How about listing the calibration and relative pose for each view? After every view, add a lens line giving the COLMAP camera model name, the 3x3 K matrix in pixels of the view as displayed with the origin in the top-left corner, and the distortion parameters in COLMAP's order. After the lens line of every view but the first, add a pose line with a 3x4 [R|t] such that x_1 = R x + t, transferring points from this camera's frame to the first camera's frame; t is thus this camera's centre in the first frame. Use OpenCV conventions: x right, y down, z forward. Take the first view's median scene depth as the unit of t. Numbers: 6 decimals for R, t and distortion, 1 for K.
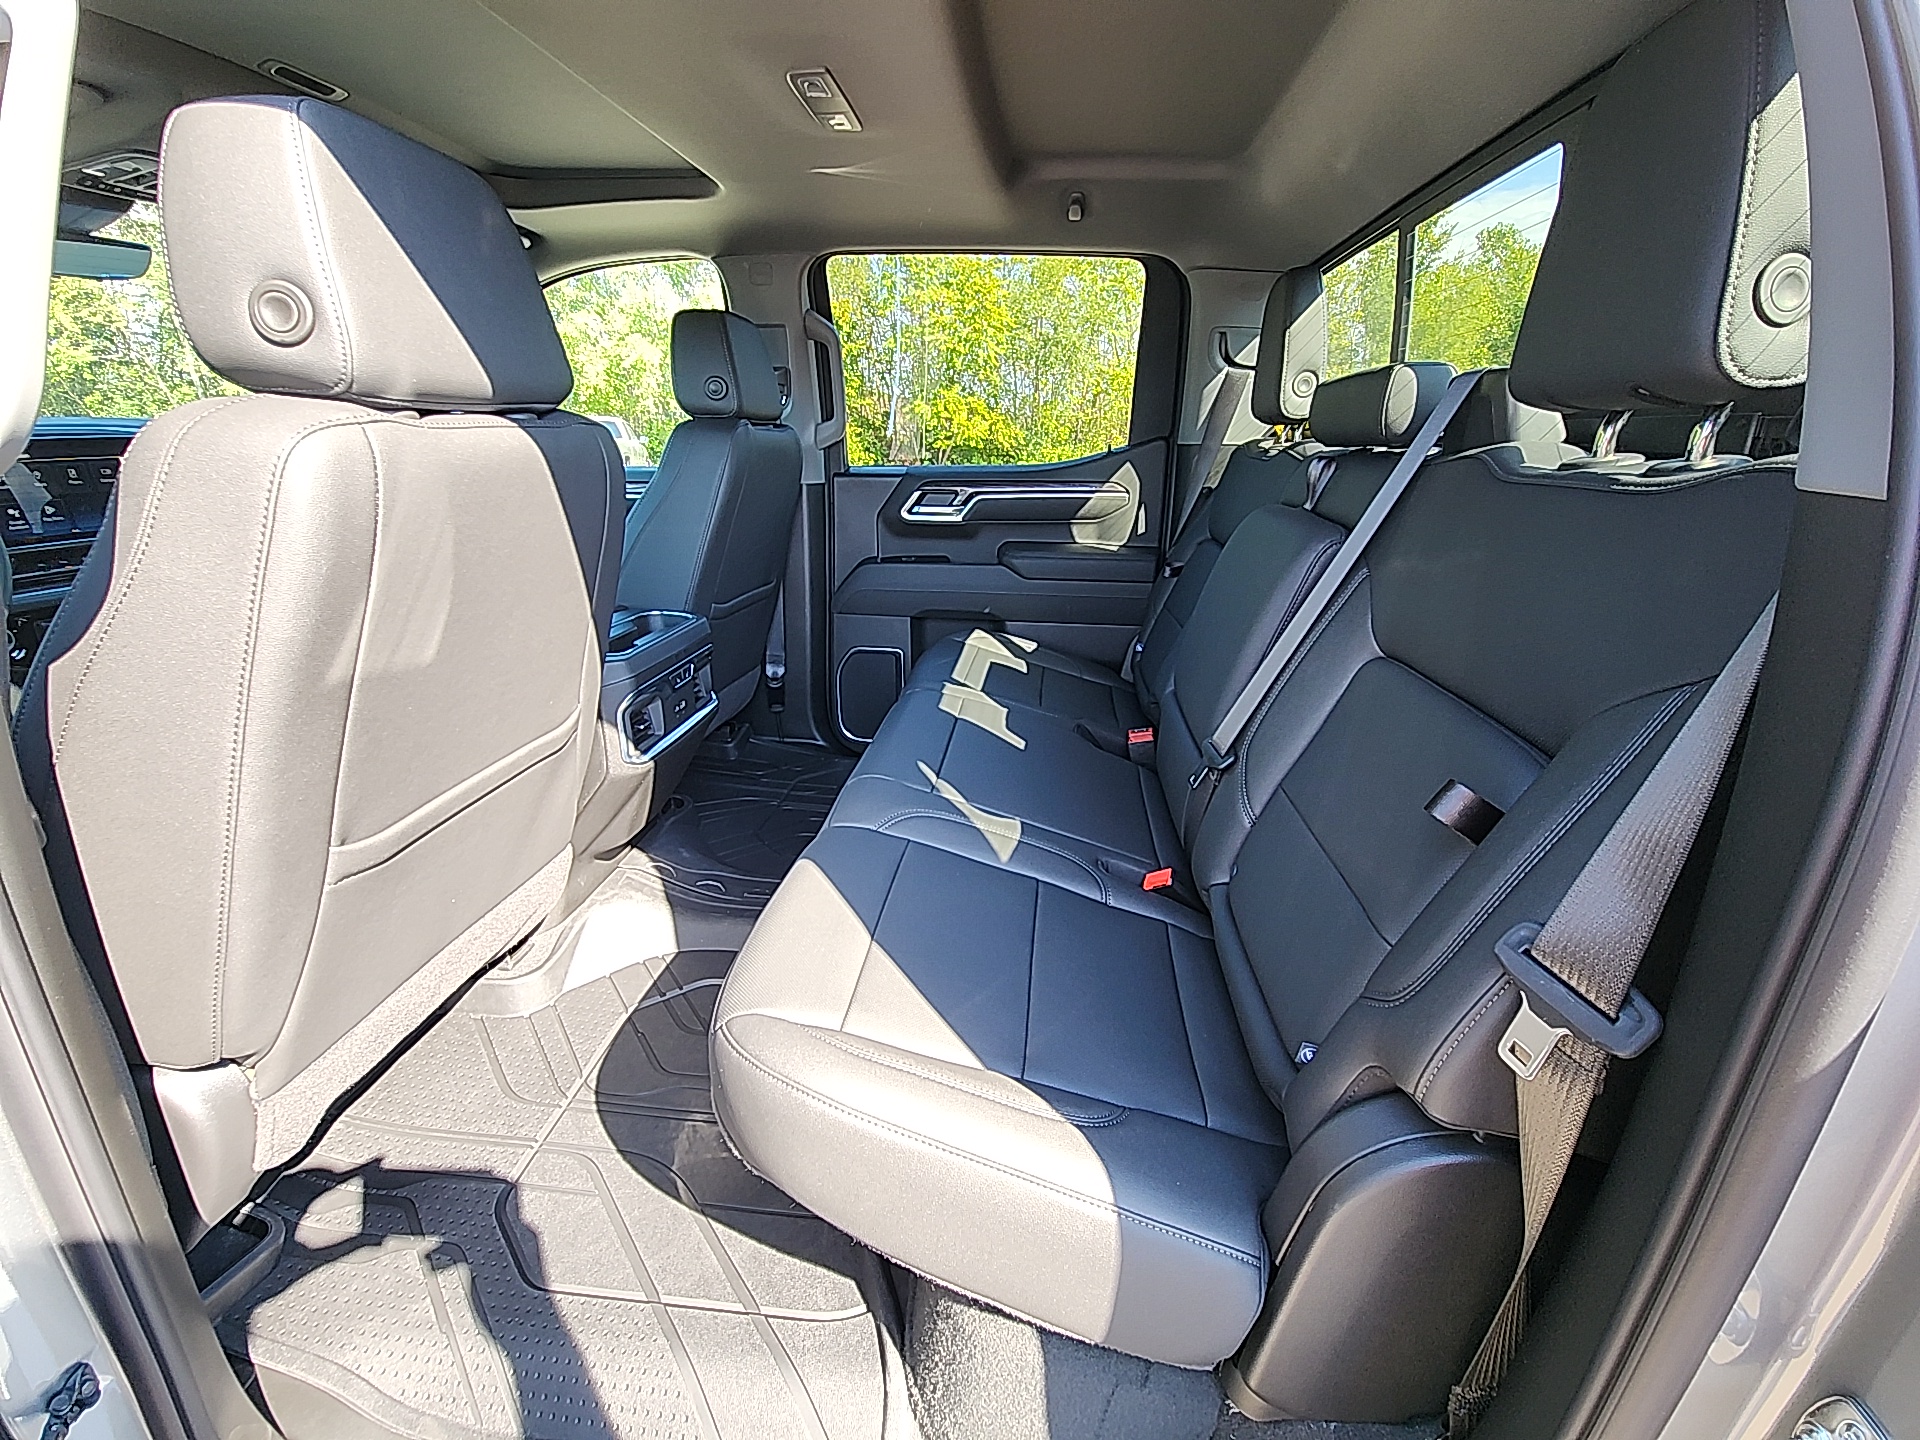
lens RADIAL K [[784.5, 0, 958.3], [0, 784.5, 702.4], [0, 0, 1]] dist [0.001552, -0.000728]
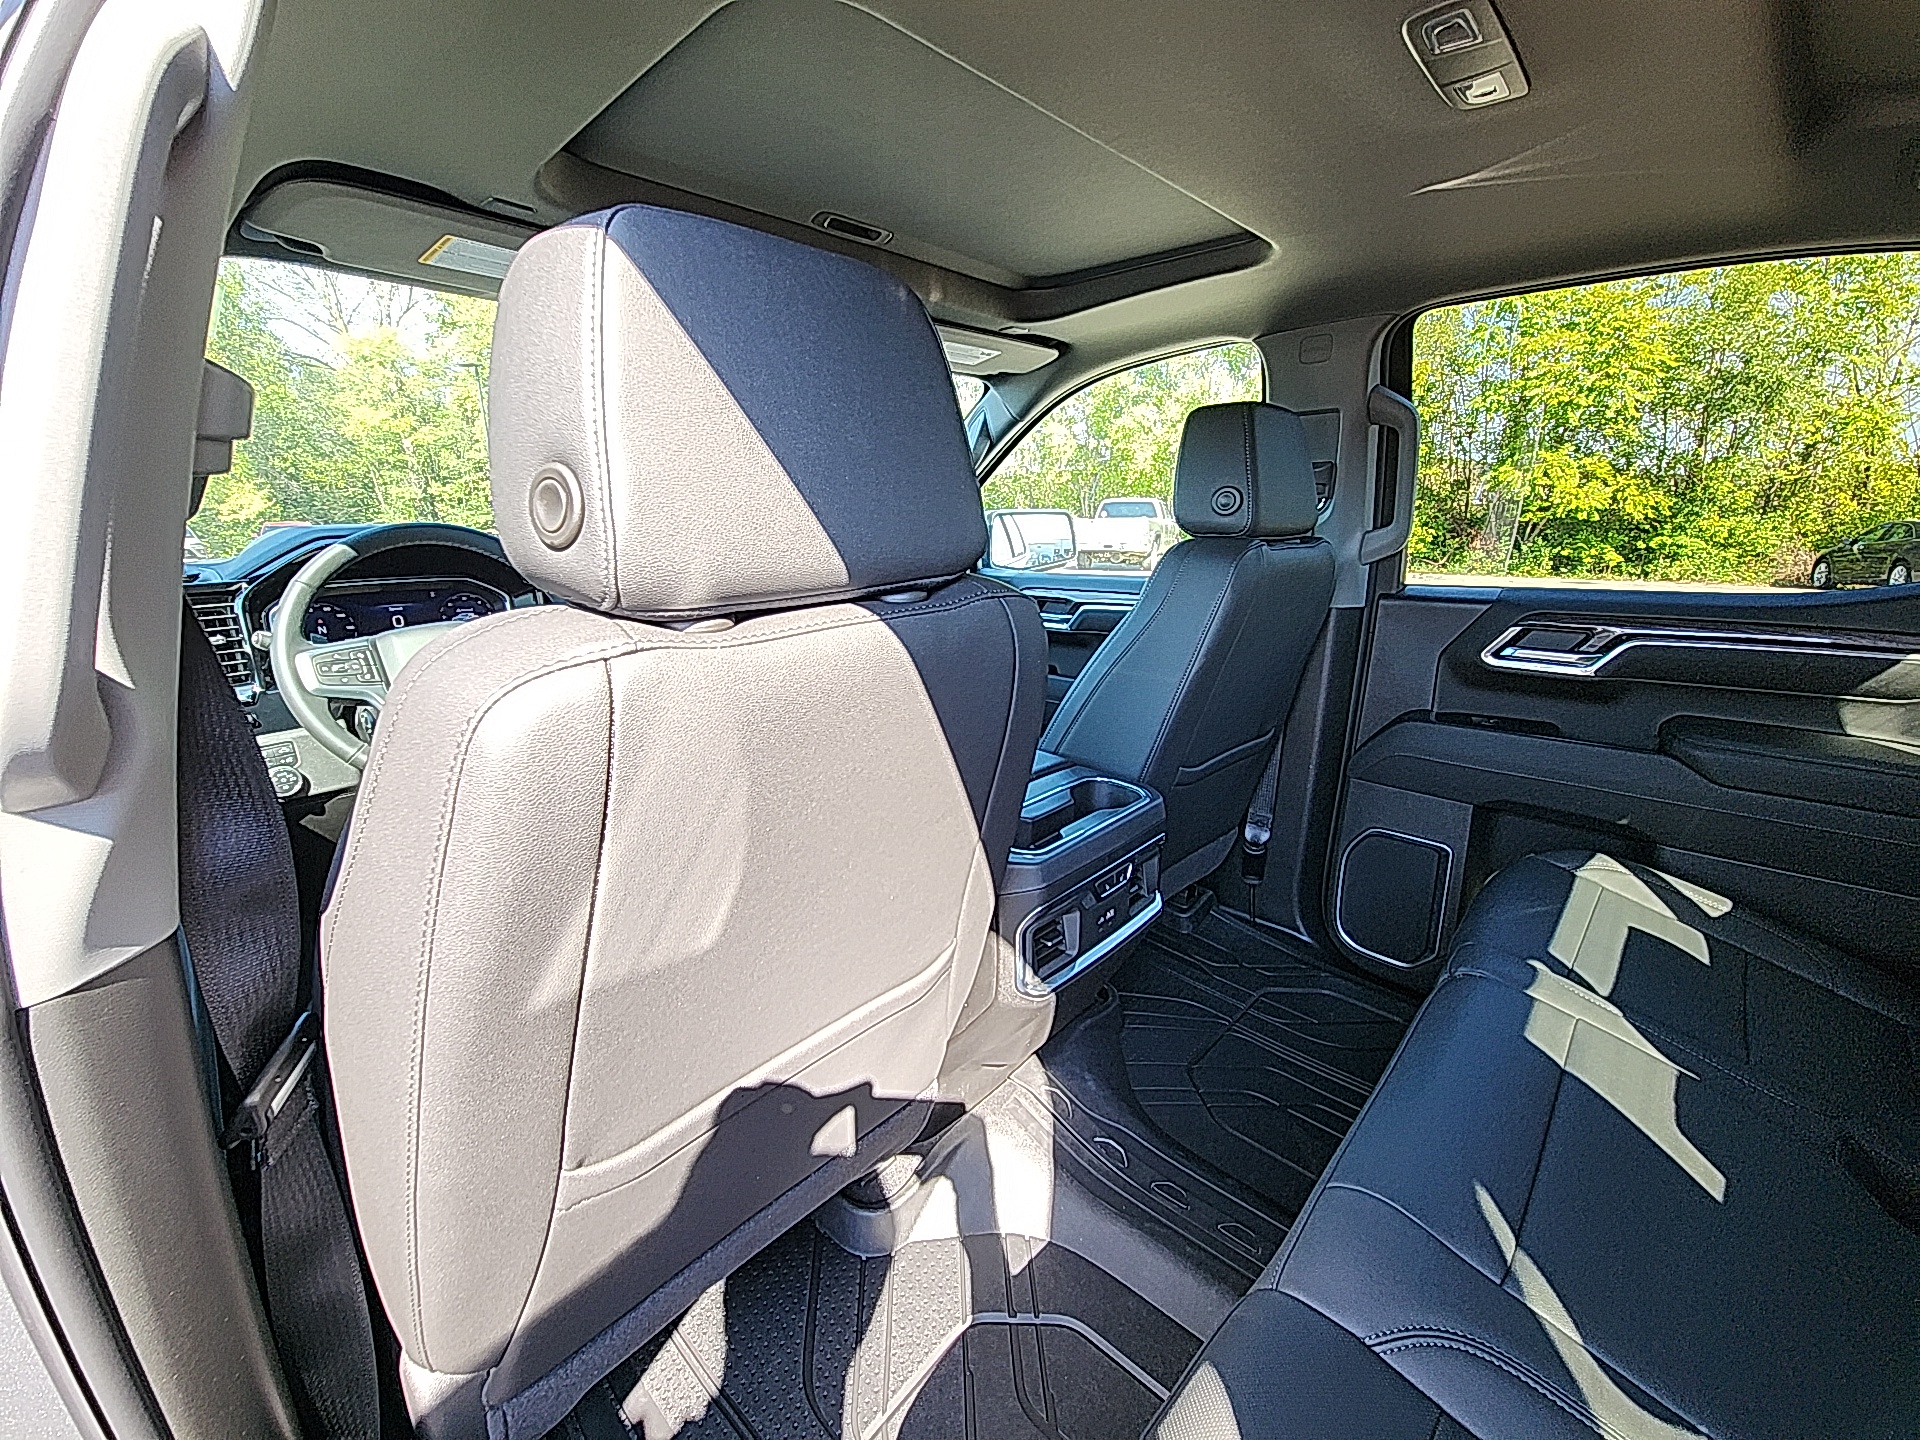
lens RADIAL K [[781.3, 0, 942.9], [0, 781.3, 704.3], [0, 0, 1]] dist [0.001129, -0.000548]
pose [[0.795726, 0.123620, -0.592907, -0.037352], [-0.173715, 0.984401, -0.027892, -0.098776], [0.580210, 0.125191, 0.804788, 0.179975]]
